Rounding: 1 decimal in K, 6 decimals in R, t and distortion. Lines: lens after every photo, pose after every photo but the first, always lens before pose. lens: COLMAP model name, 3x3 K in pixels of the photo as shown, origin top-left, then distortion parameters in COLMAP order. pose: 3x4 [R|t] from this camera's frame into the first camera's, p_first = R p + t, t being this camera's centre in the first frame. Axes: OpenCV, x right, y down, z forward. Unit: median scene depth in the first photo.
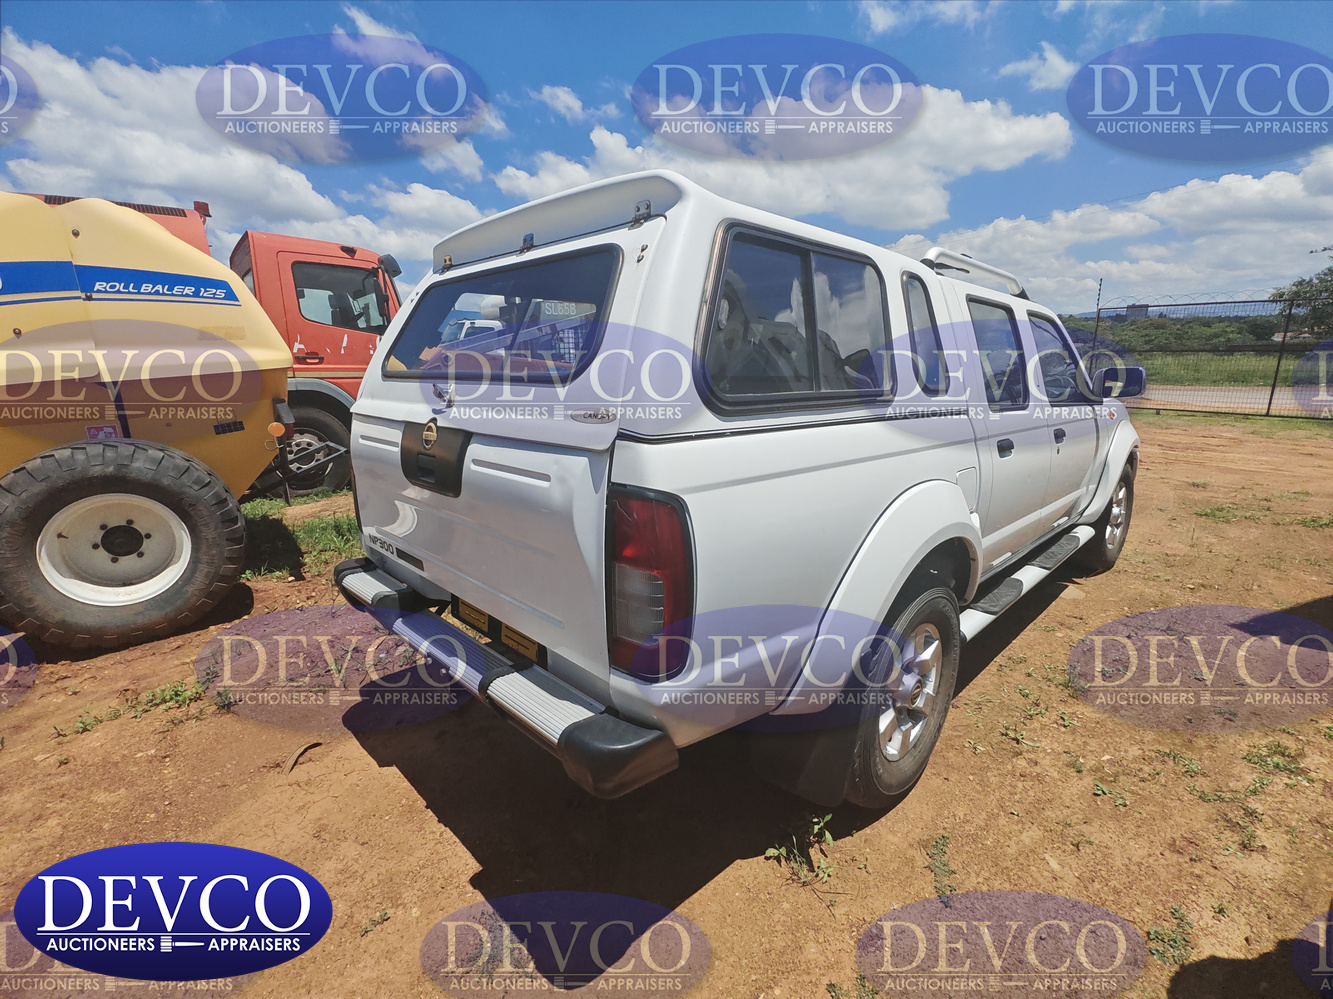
lens RADIAL K [[613.3, 0, 666.5], [0, 613.3, 499.5], [0, 0, 1]] dist [0.032857, -0.021028]
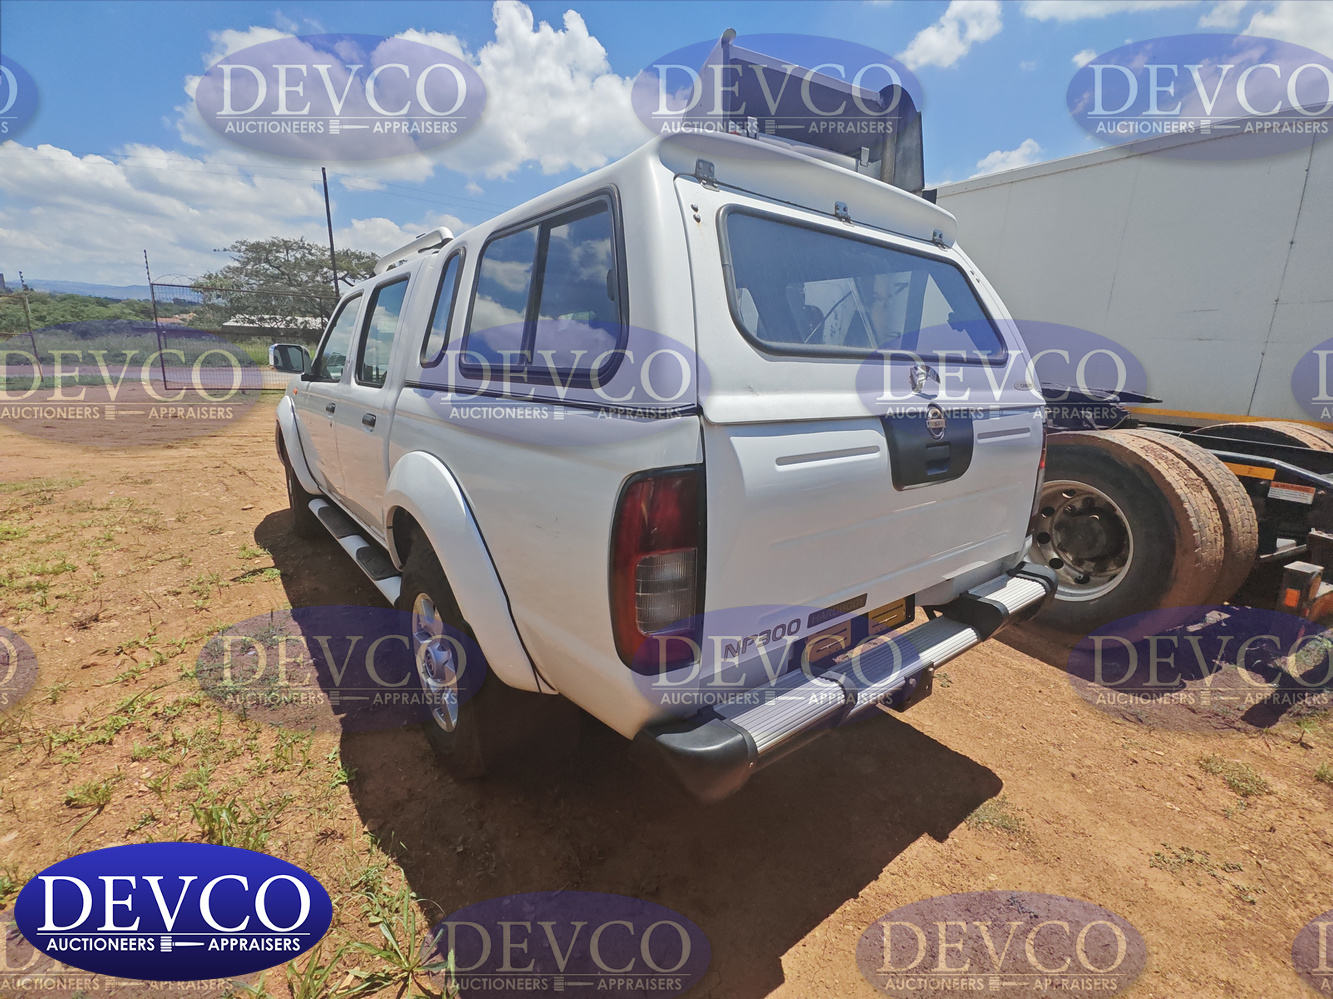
lens RADIAL K [[613.3, 0, 666.5], [0, 613.3, 499.5], [0, 0, 1]] dist [0.032857, -0.021028]
pose [[0.095879, -0.213766, 0.972168, -0.888486], [0.186422, 0.963243, 0.193417, -0.164002], [-0.977780, 0.162689, 0.132205, 0.863237]]
